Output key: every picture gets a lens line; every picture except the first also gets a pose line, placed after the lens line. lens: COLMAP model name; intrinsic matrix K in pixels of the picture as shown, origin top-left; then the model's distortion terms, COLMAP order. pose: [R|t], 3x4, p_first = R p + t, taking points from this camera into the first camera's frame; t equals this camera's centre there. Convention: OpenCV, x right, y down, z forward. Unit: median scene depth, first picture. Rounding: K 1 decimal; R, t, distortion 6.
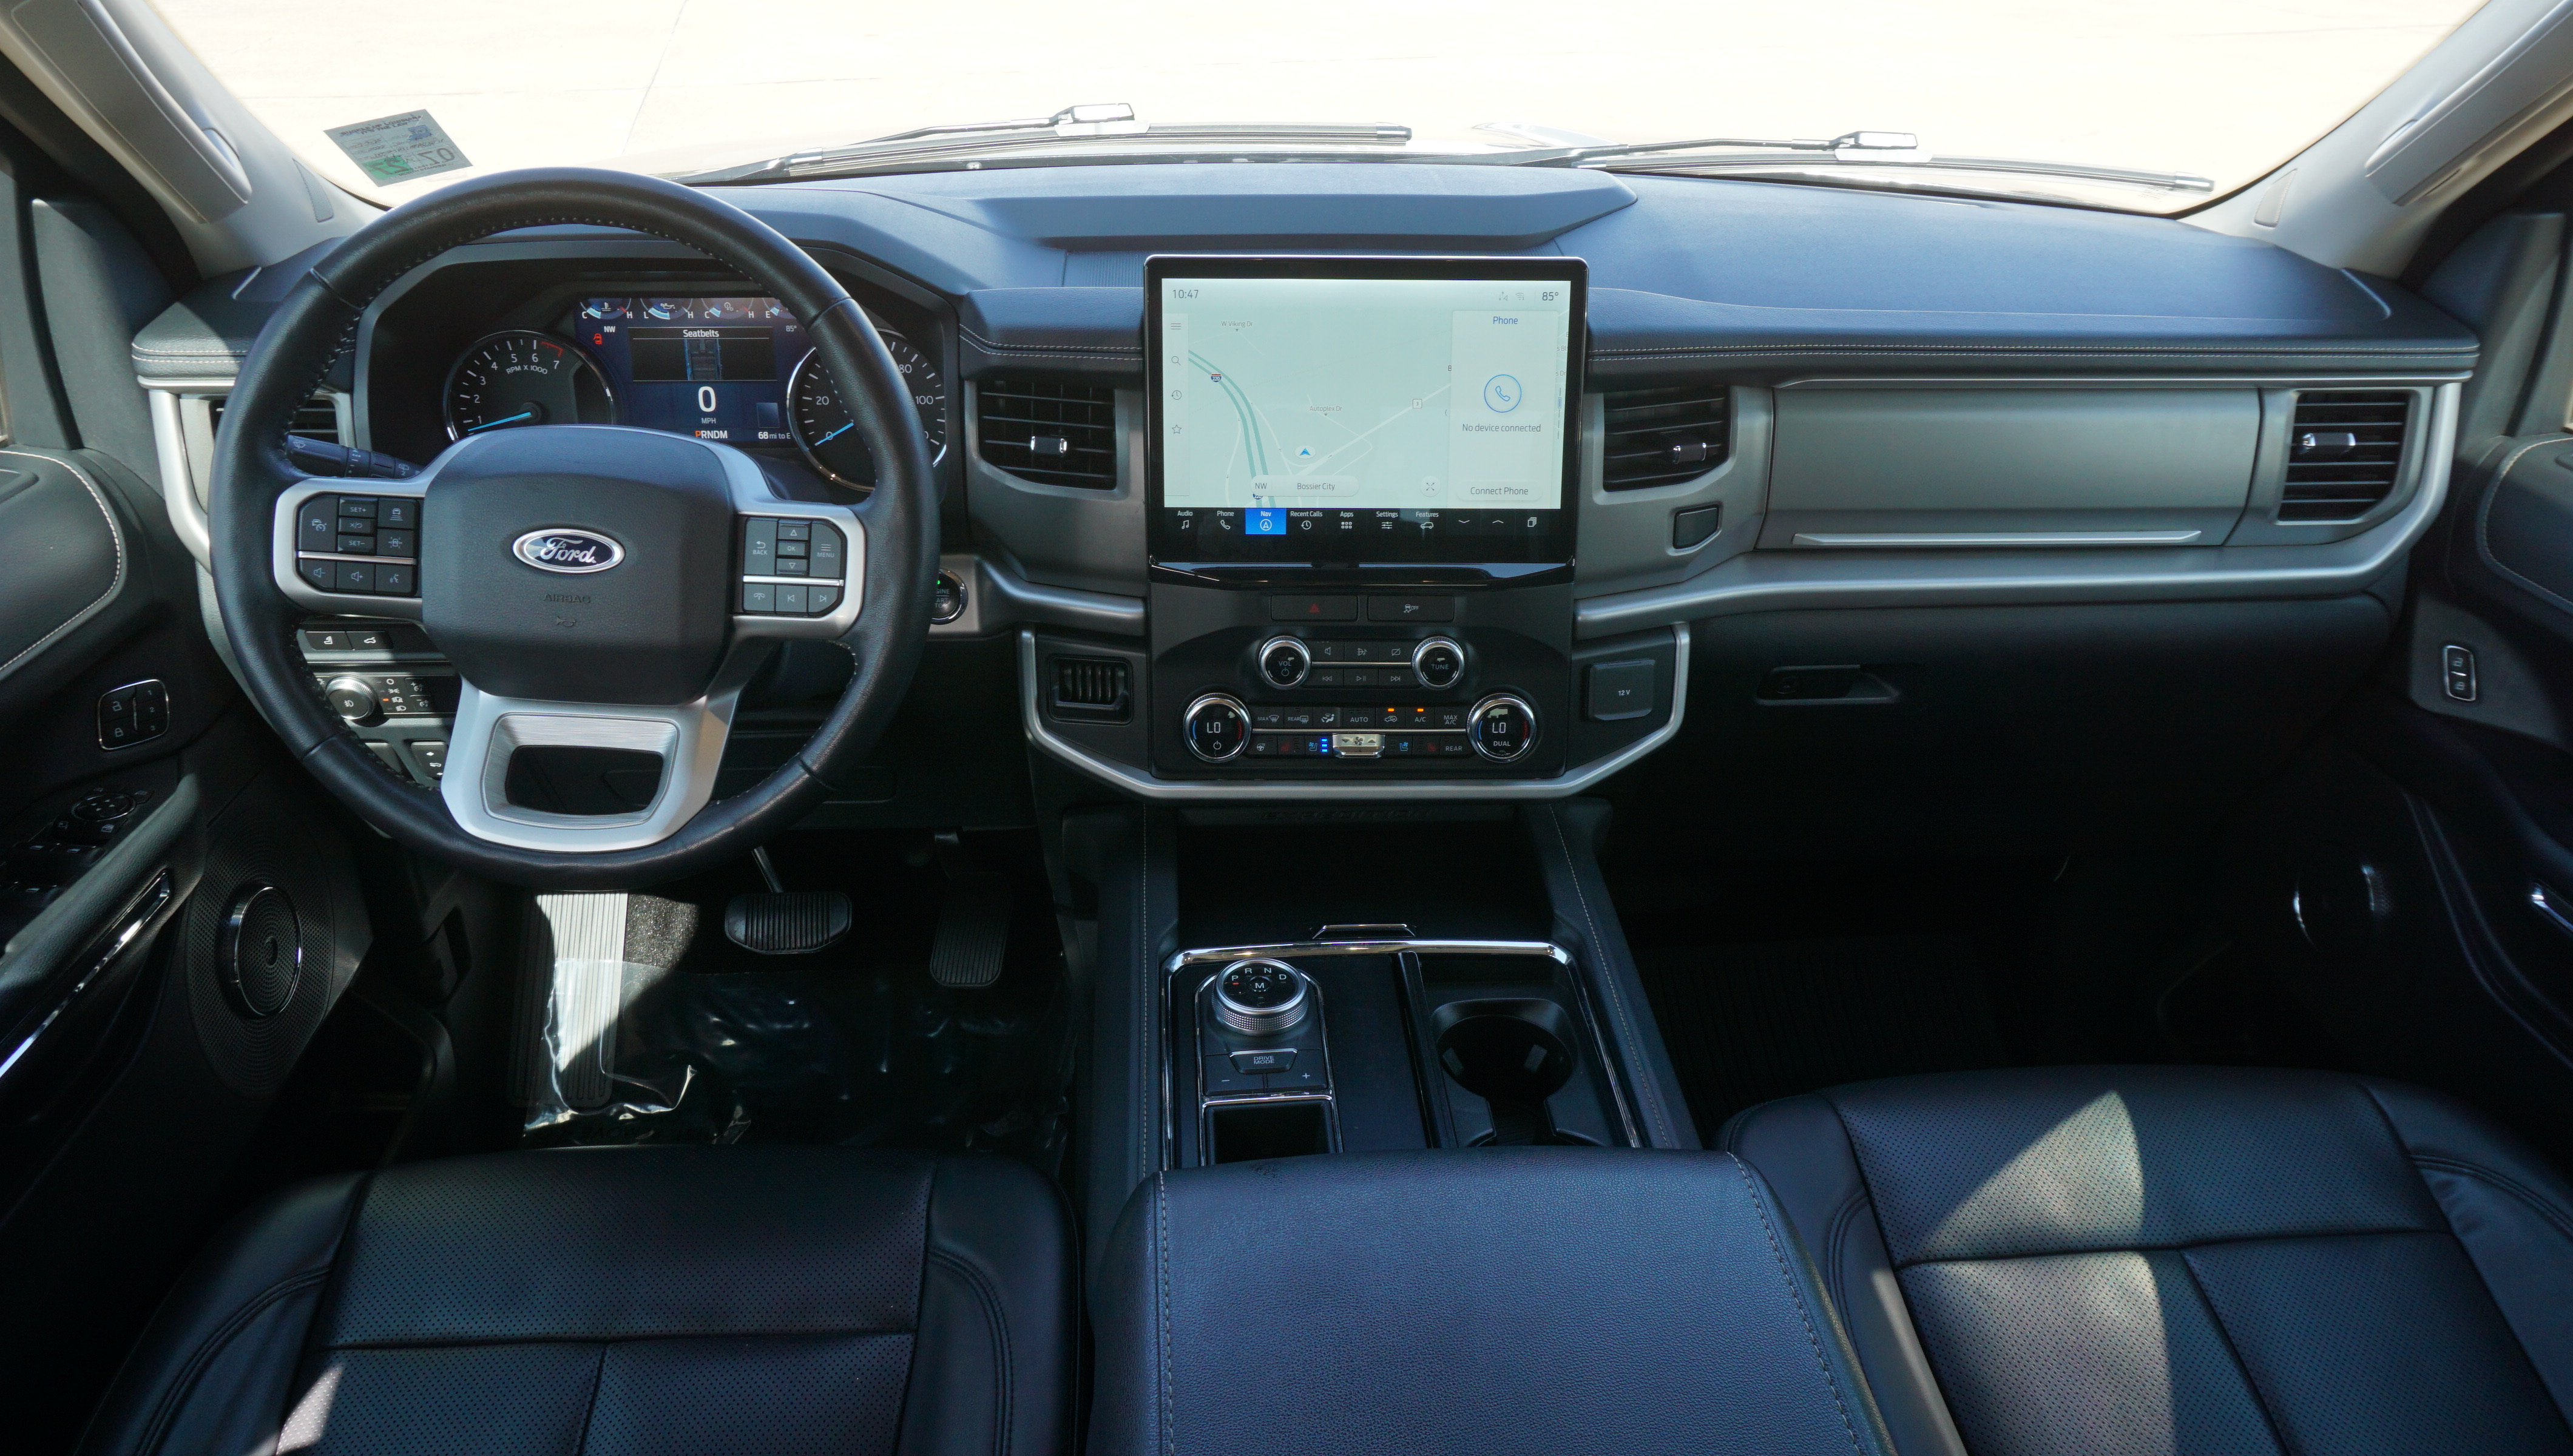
lens RADIAL K [[1721.8, 0, 1290.9], [0, 1721.8, 731.2], [0, 0, 1]] dist [-0.039874, 0.032663]
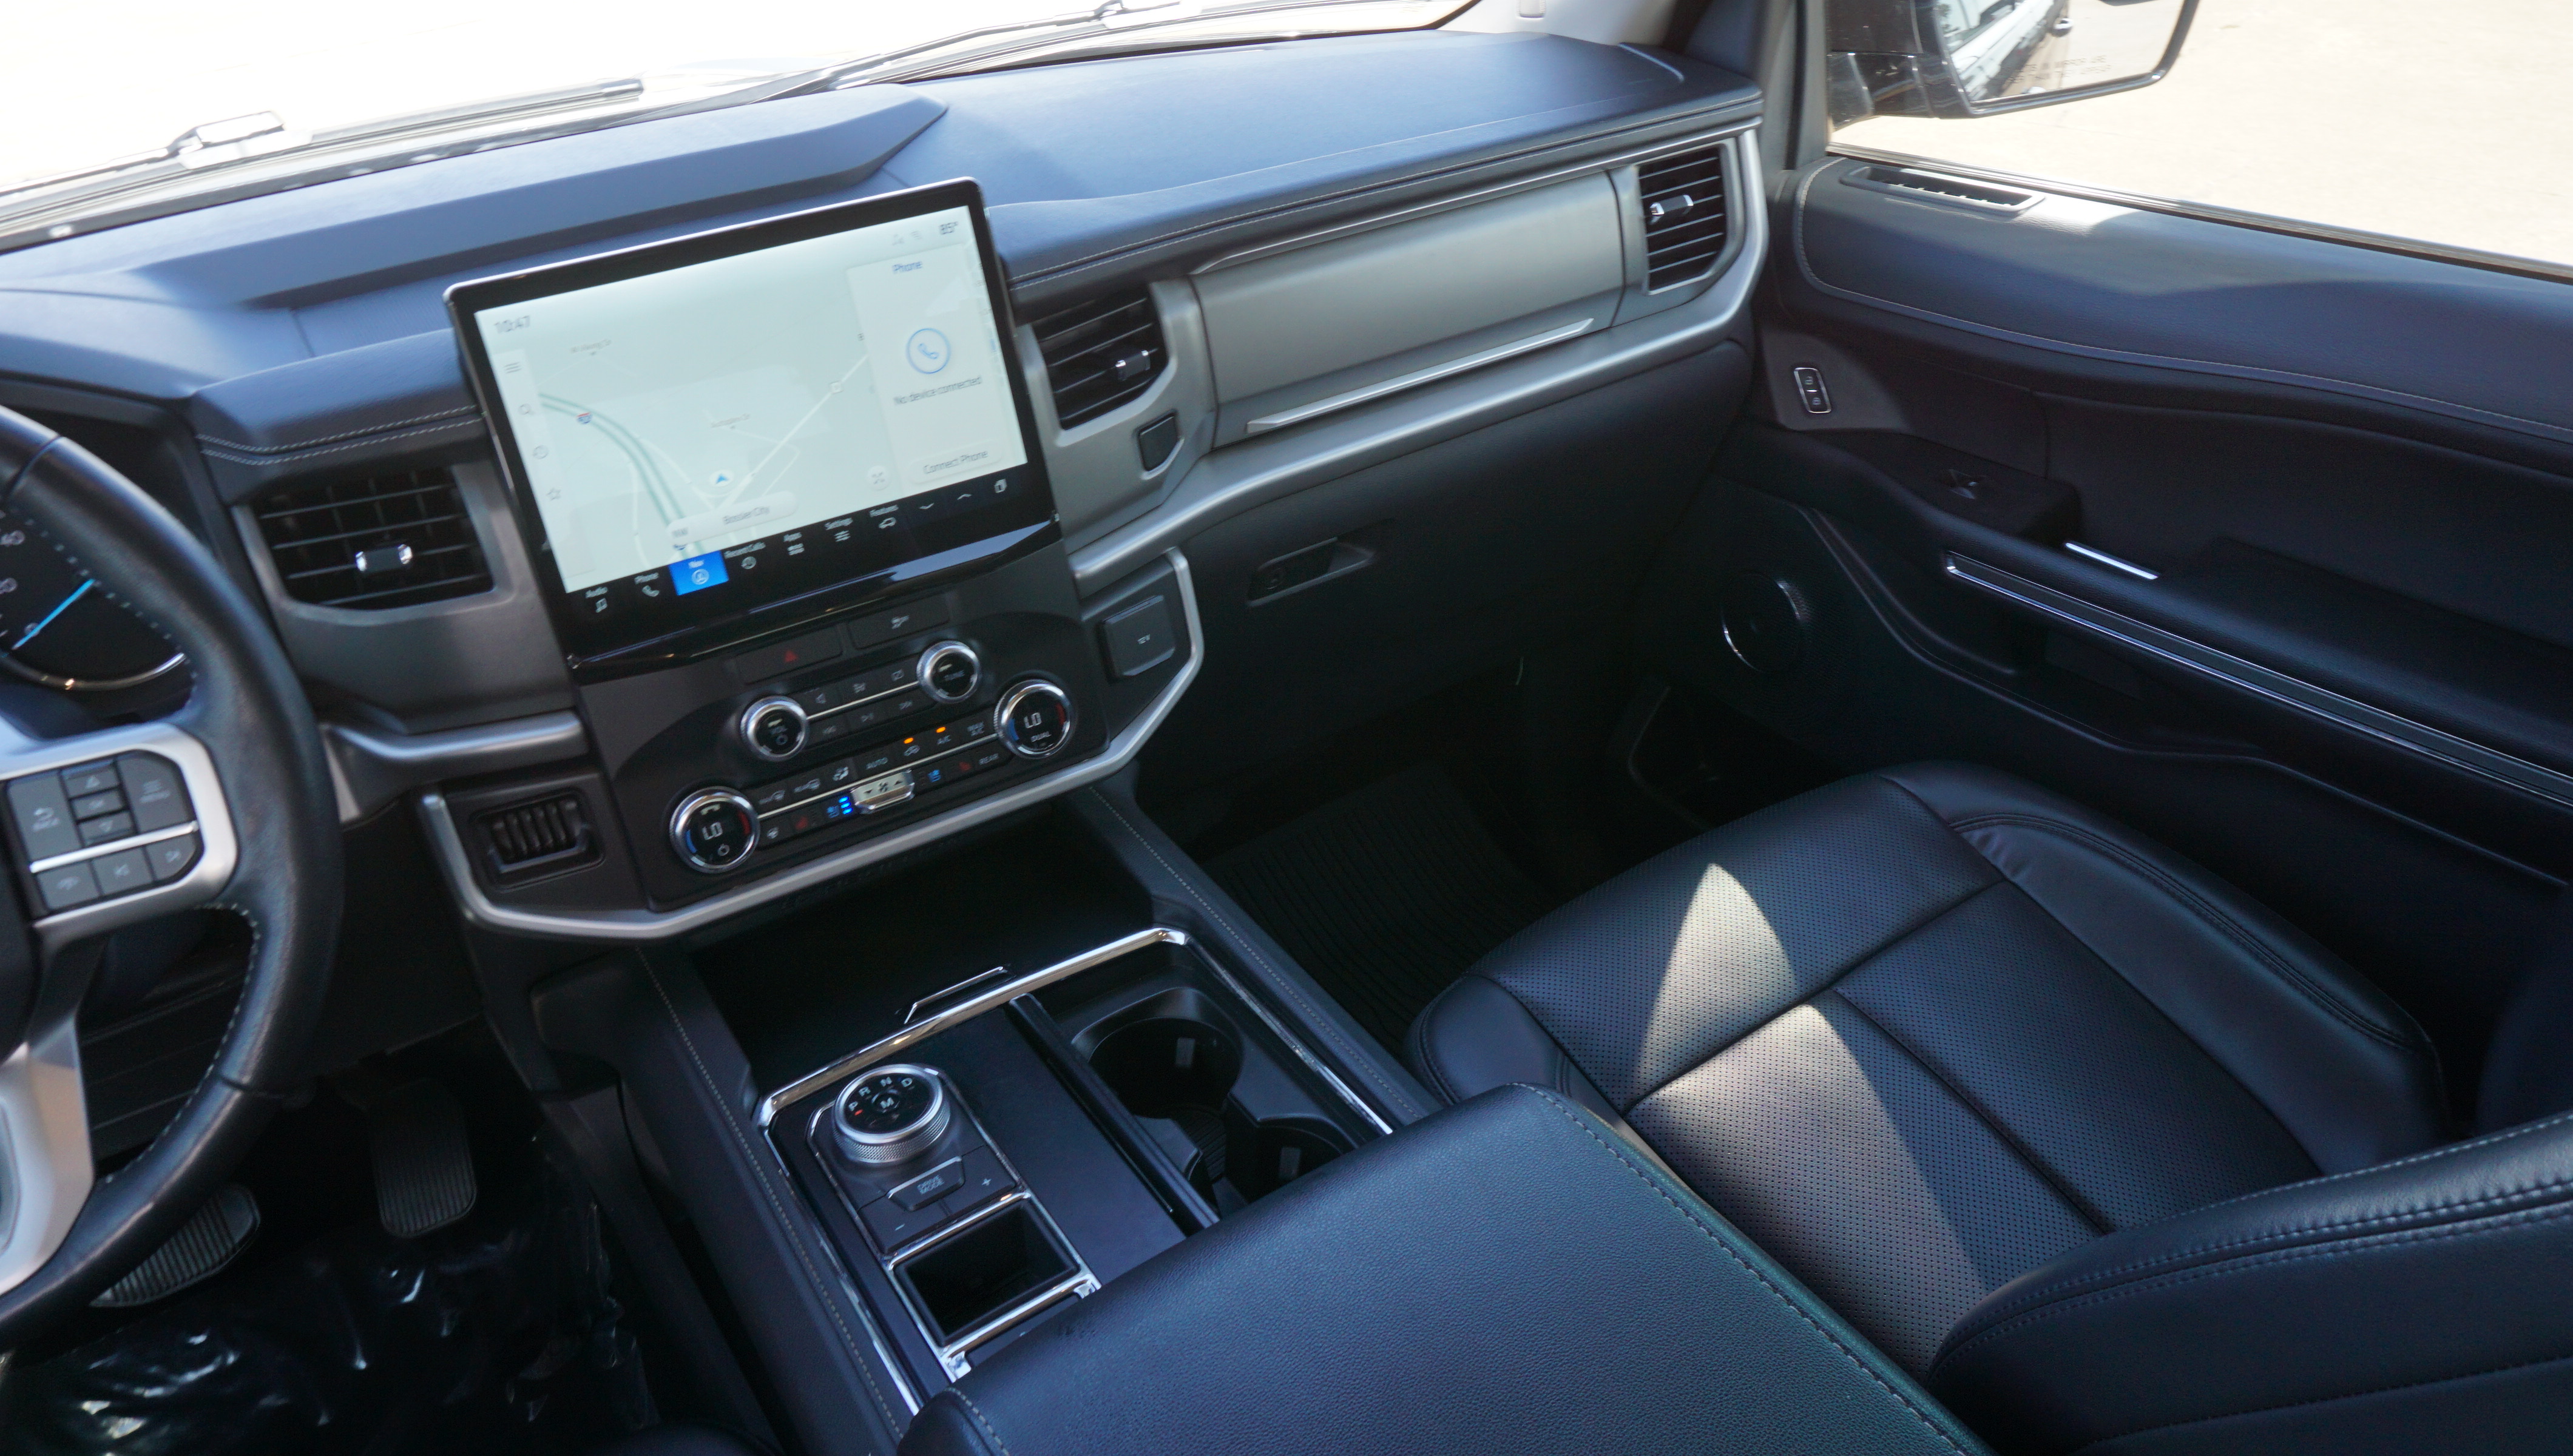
lens RADIAL K [[1721.8, 0, 1278.8], [0, 1721.8, 719.8], [0, 0, 1]] dist [-0.039874, 0.032663]
pose [[0.867347, -0.319074, 0.381971, -0.106489], [0.303644, 0.947327, 0.101845, -0.053725], [-0.394347, 0.027648, 0.918546, 0.141738]]
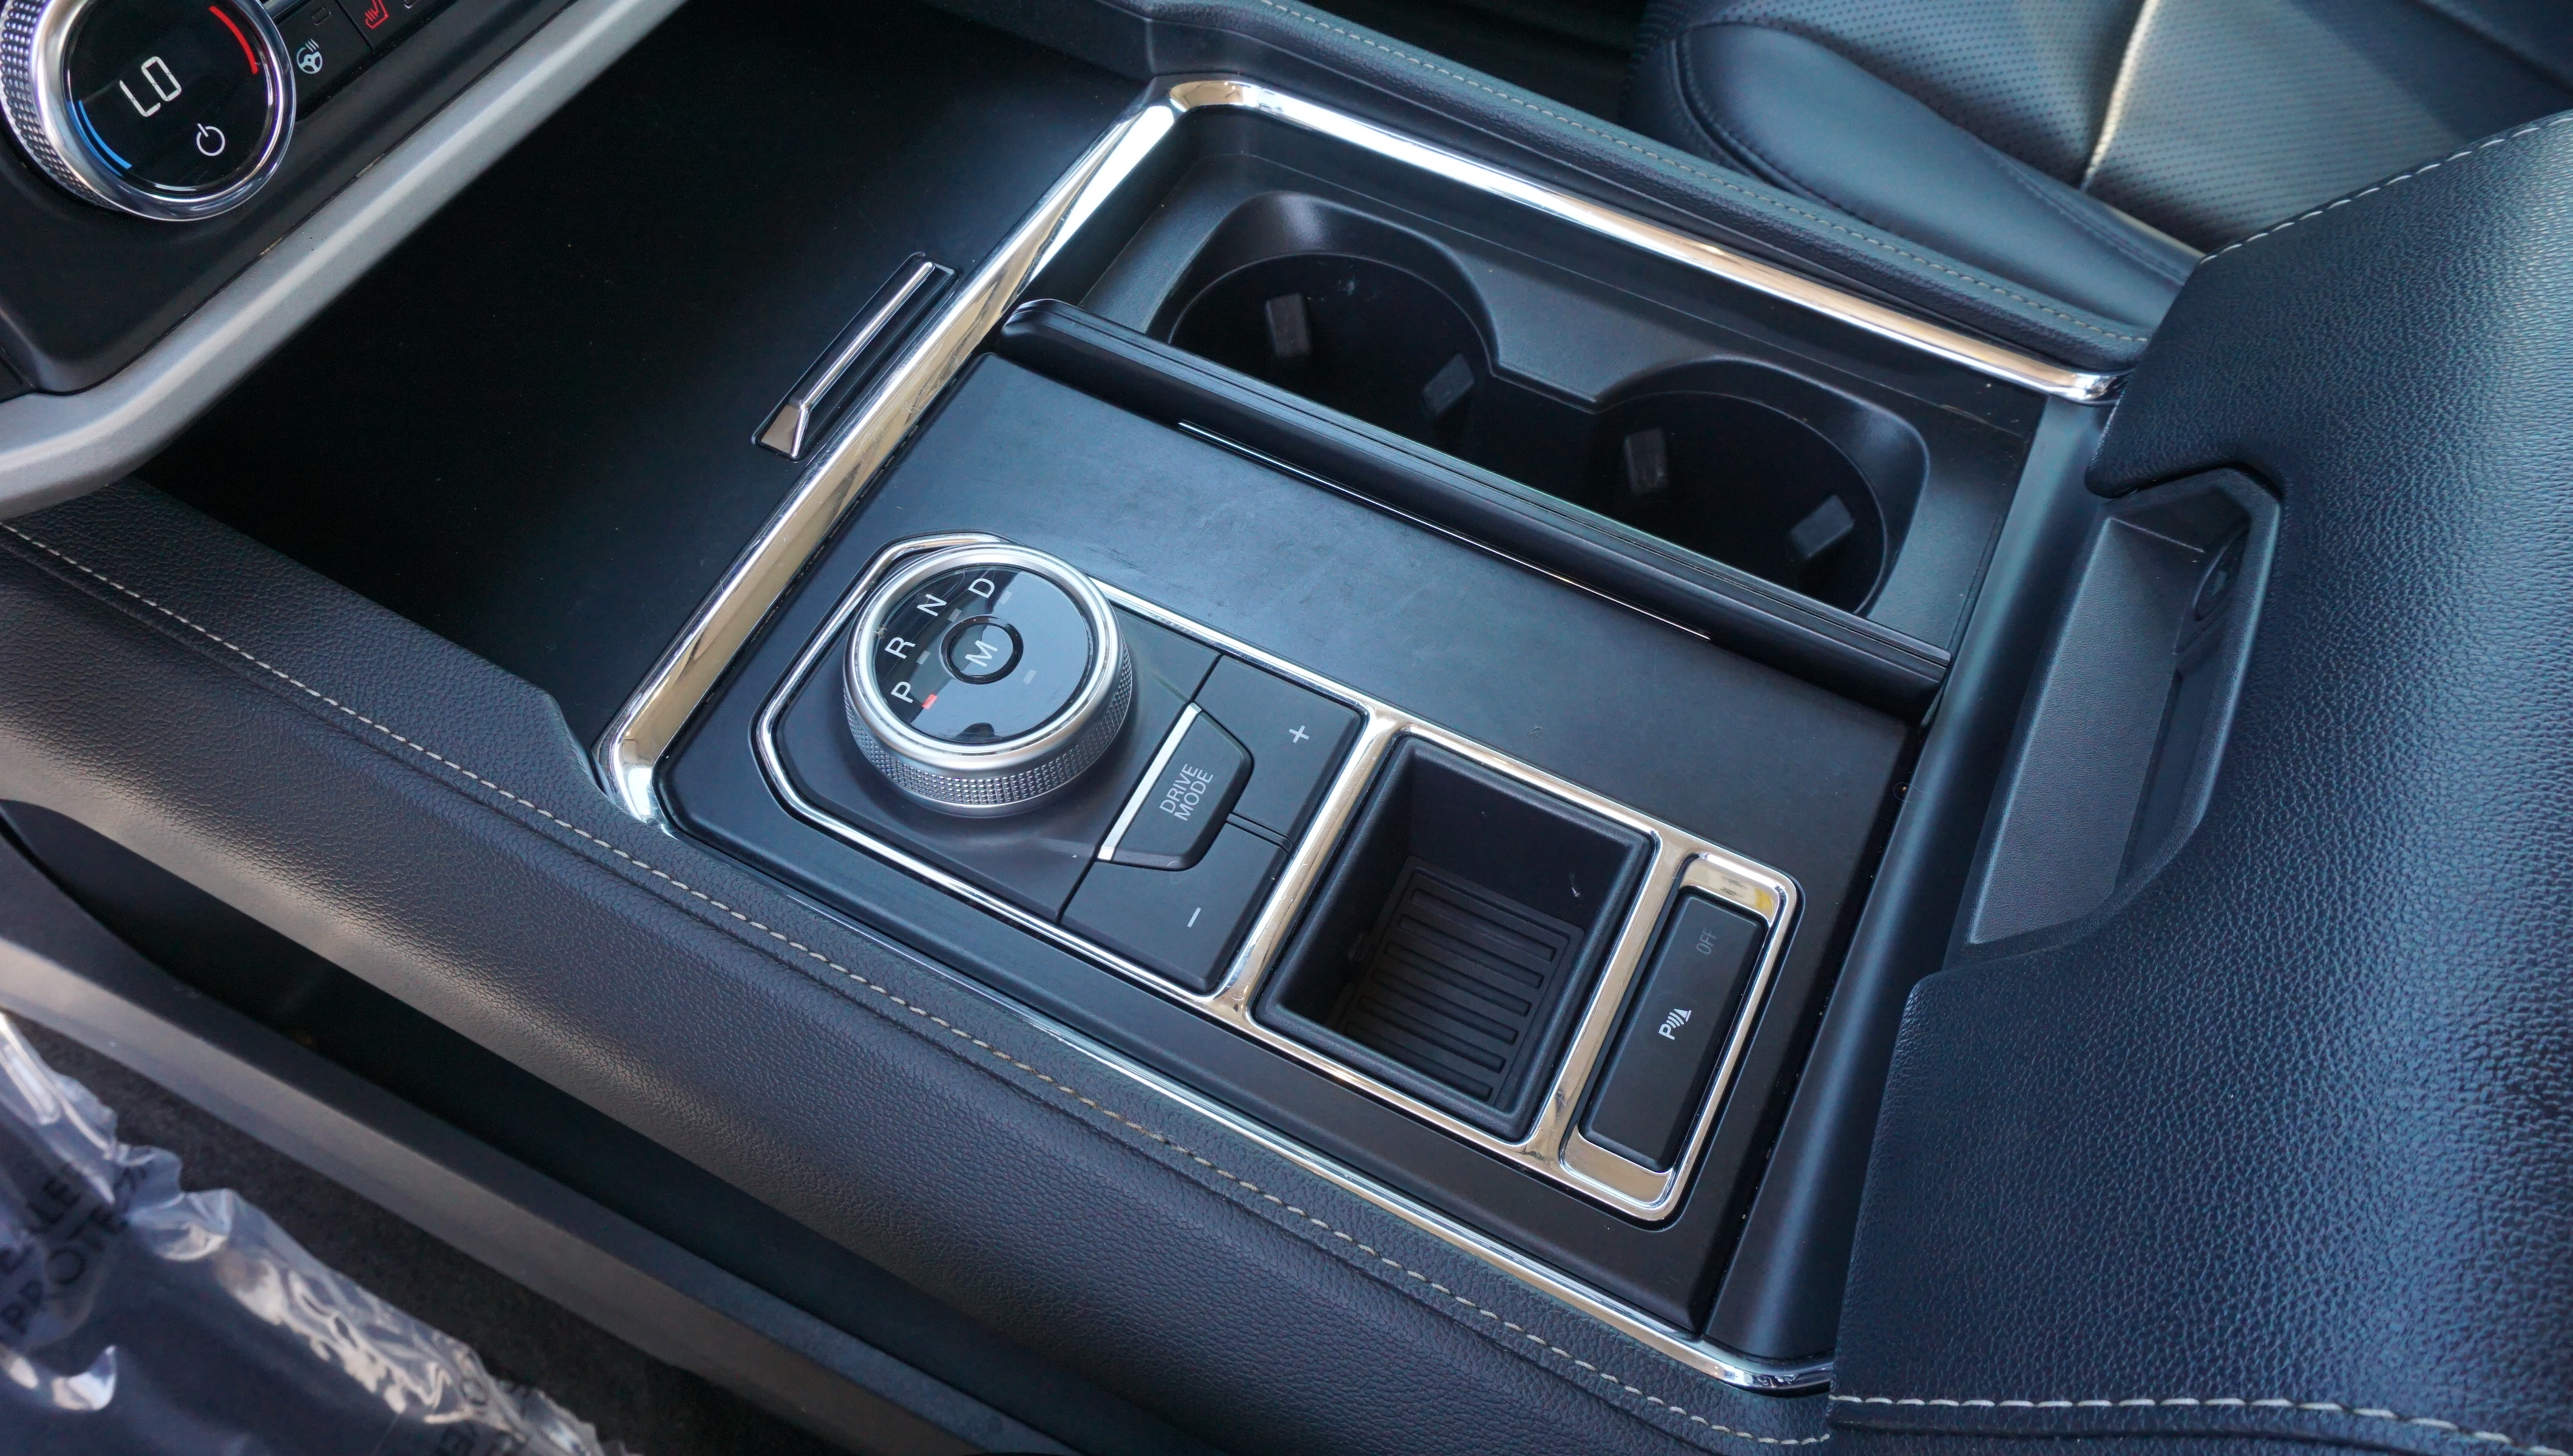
lens RADIAL K [[1837.6, 0, 1310.2], [0, 1837.6, 709.1], [0, 0, 1]] dist [-0.039492, -0.000439]
pose [[0.505862, -0.728799, 0.461471, -0.148577], [0.392132, 0.670782, 0.629511, -0.040824], [-0.768333, -0.137488, 0.625109, 0.690647]]
